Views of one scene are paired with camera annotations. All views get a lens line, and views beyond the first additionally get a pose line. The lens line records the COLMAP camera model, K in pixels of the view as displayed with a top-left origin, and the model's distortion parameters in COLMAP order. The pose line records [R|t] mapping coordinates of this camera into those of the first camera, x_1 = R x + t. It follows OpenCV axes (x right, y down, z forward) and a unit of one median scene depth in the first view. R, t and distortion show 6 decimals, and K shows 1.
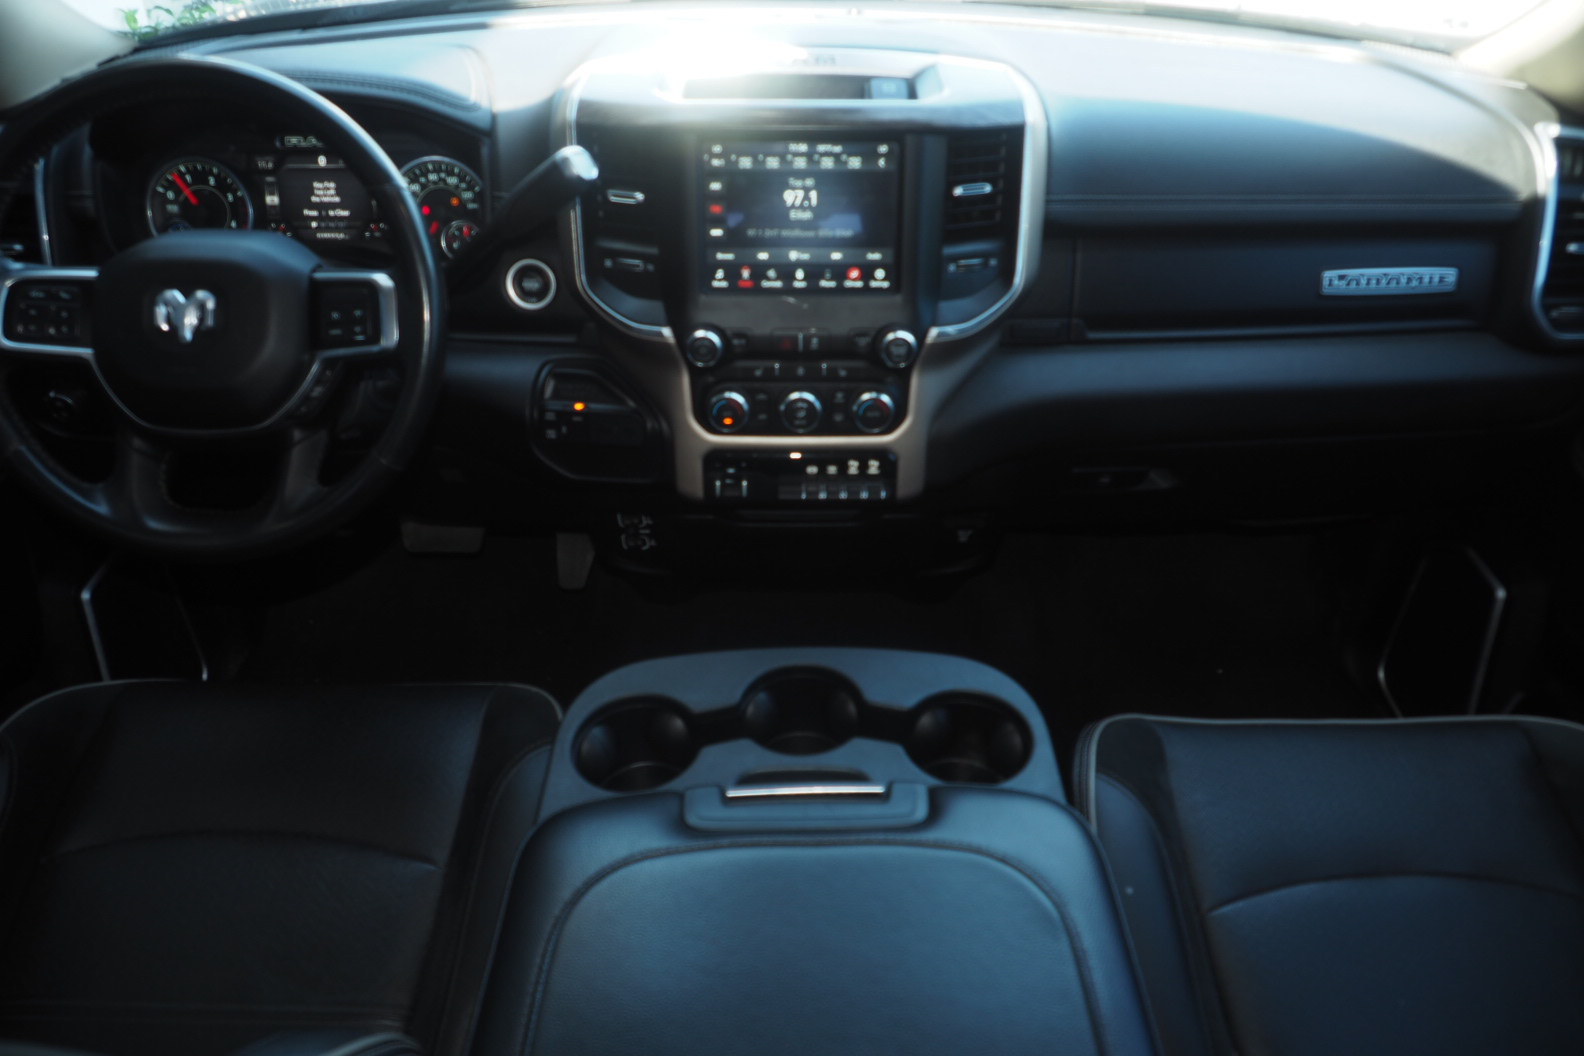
lens RADIAL K [[1116.0, 0, 792.2], [0, 1116.0, 480.4], [0, 0, 1]] dist [-0.021471, 0.003588]
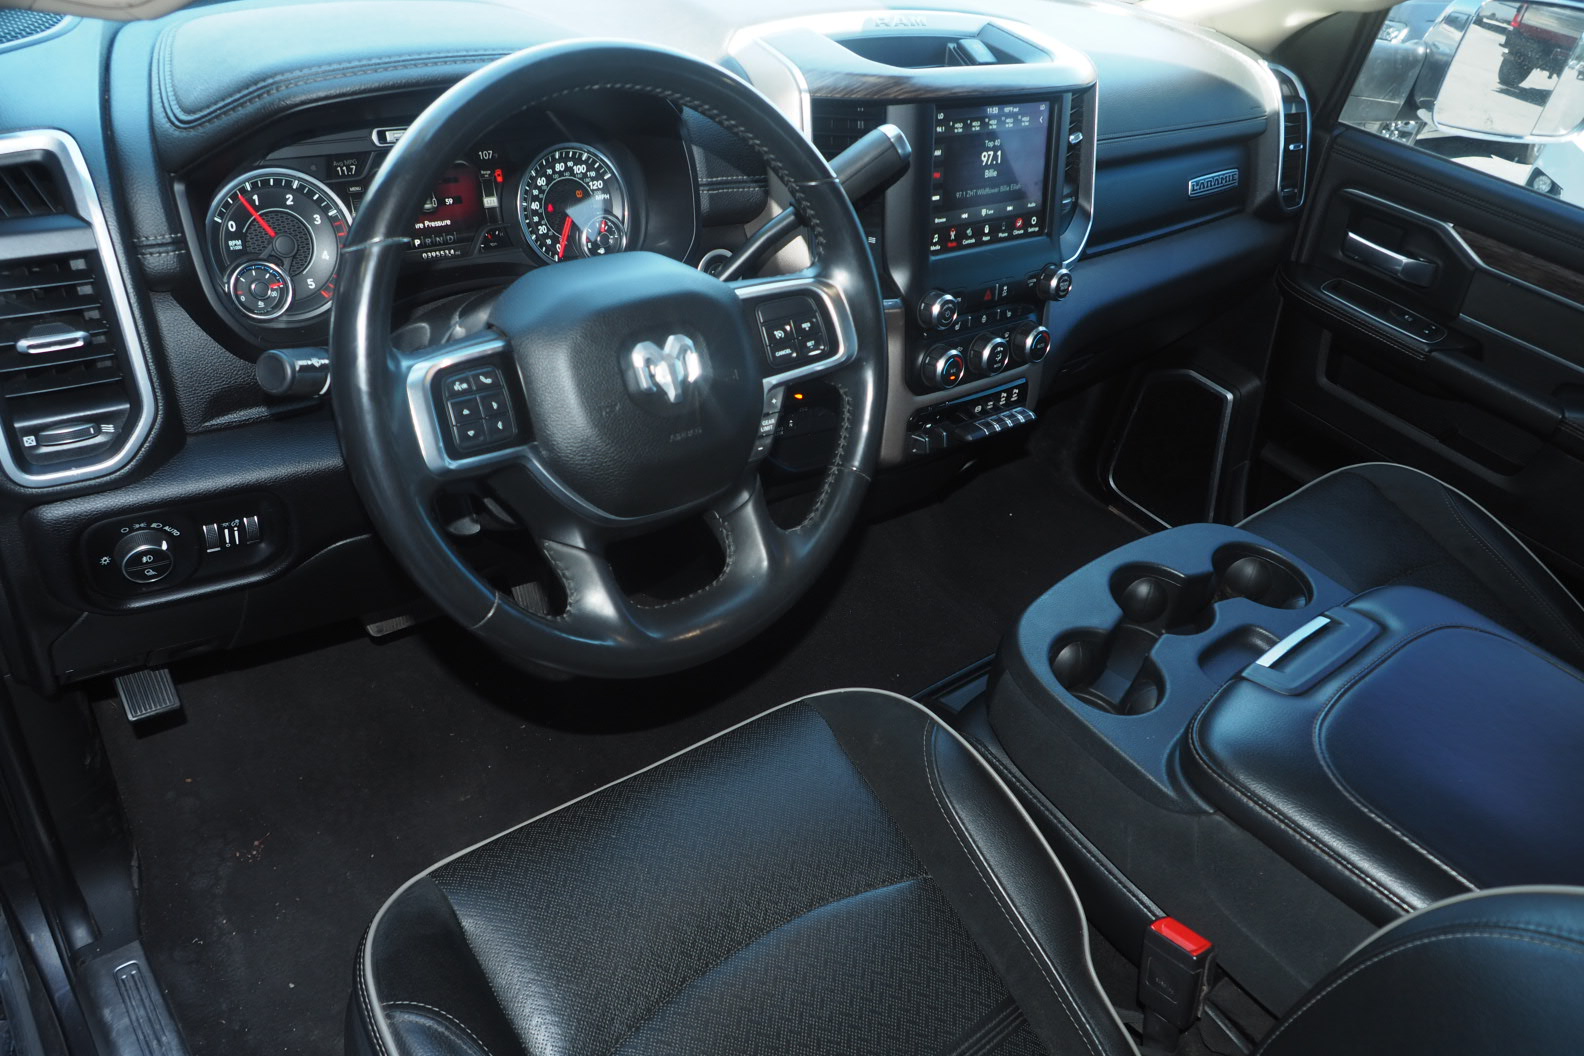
lens RADIAL K [[1138.6, 0, 792.0], [0, 1138.6, 528.0], [0, 0, 1]] dist [-0.029193, 0.005194]
pose [[0.759267, -0.275400, 0.589634, -0.780198], [0.214856, 0.961321, 0.172334, -0.122289], [-0.614288, -0.004161, 0.789071, 0.217857]]
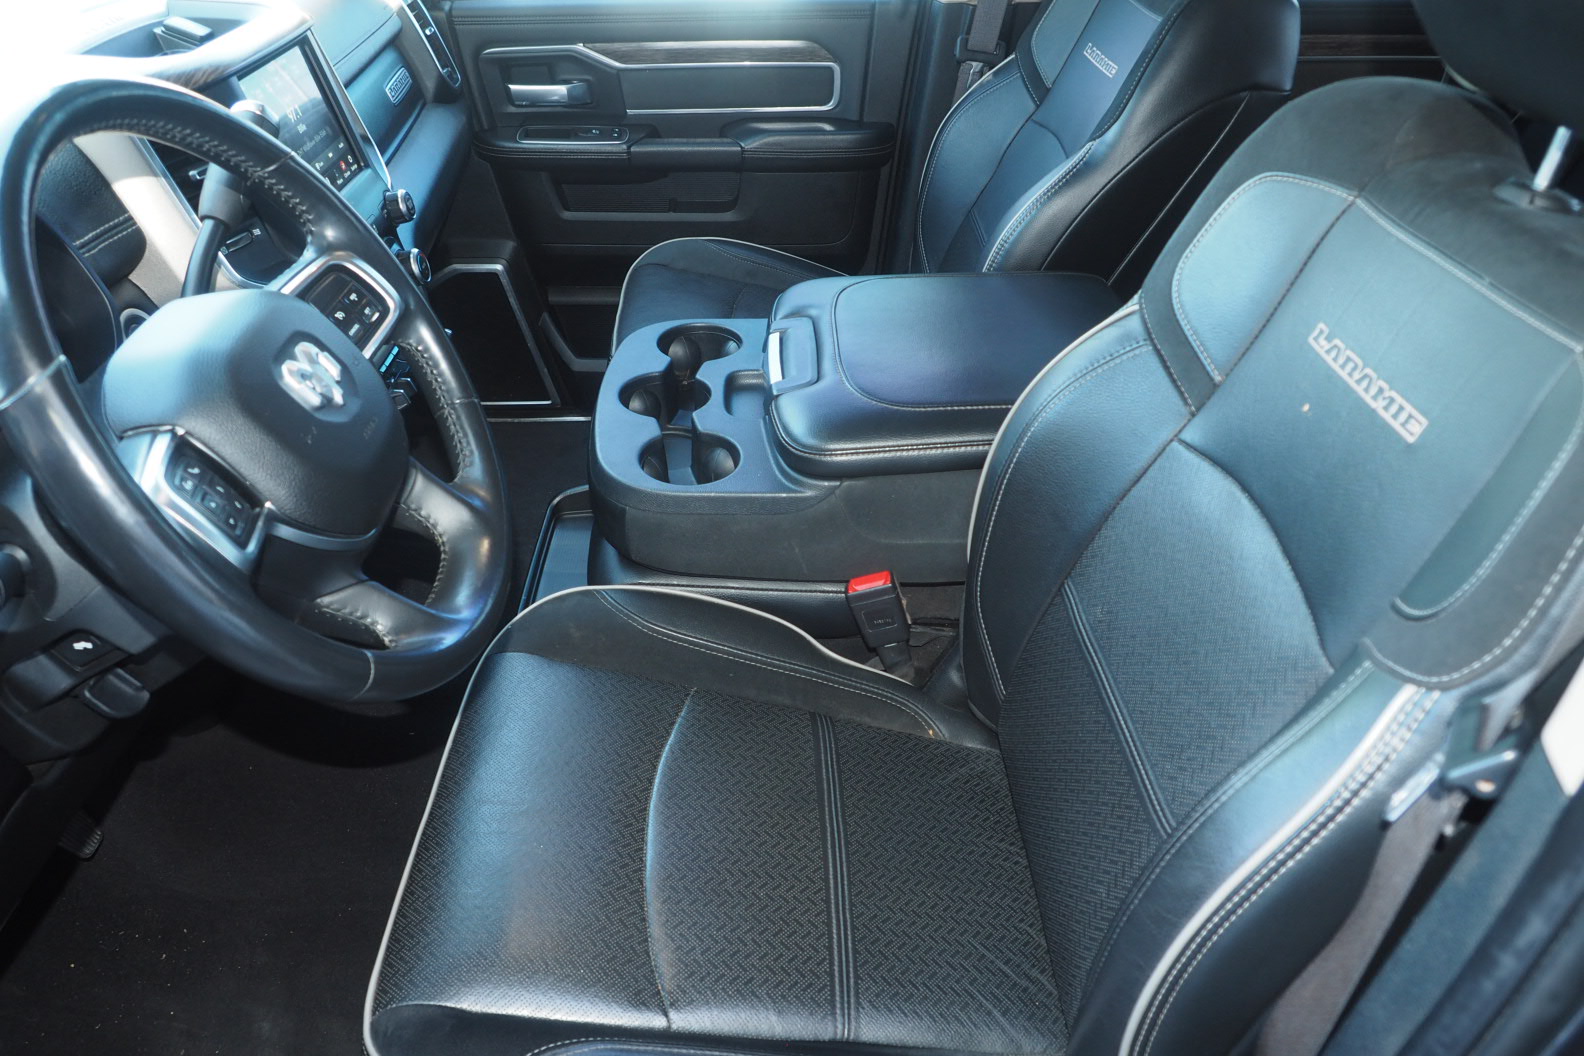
lens RADIAL K [[1138.6, 0, 792.0], [0, 1138.6, 528.0], [0, 0, 1]] dist [-0.029193, 0.005194]
pose [[-0.031676, -0.560712, 0.827405, -0.991419], [0.547542, 0.682818, 0.483691, -0.213672], [-0.836179, 0.468360, 0.285385, 0.417350]]
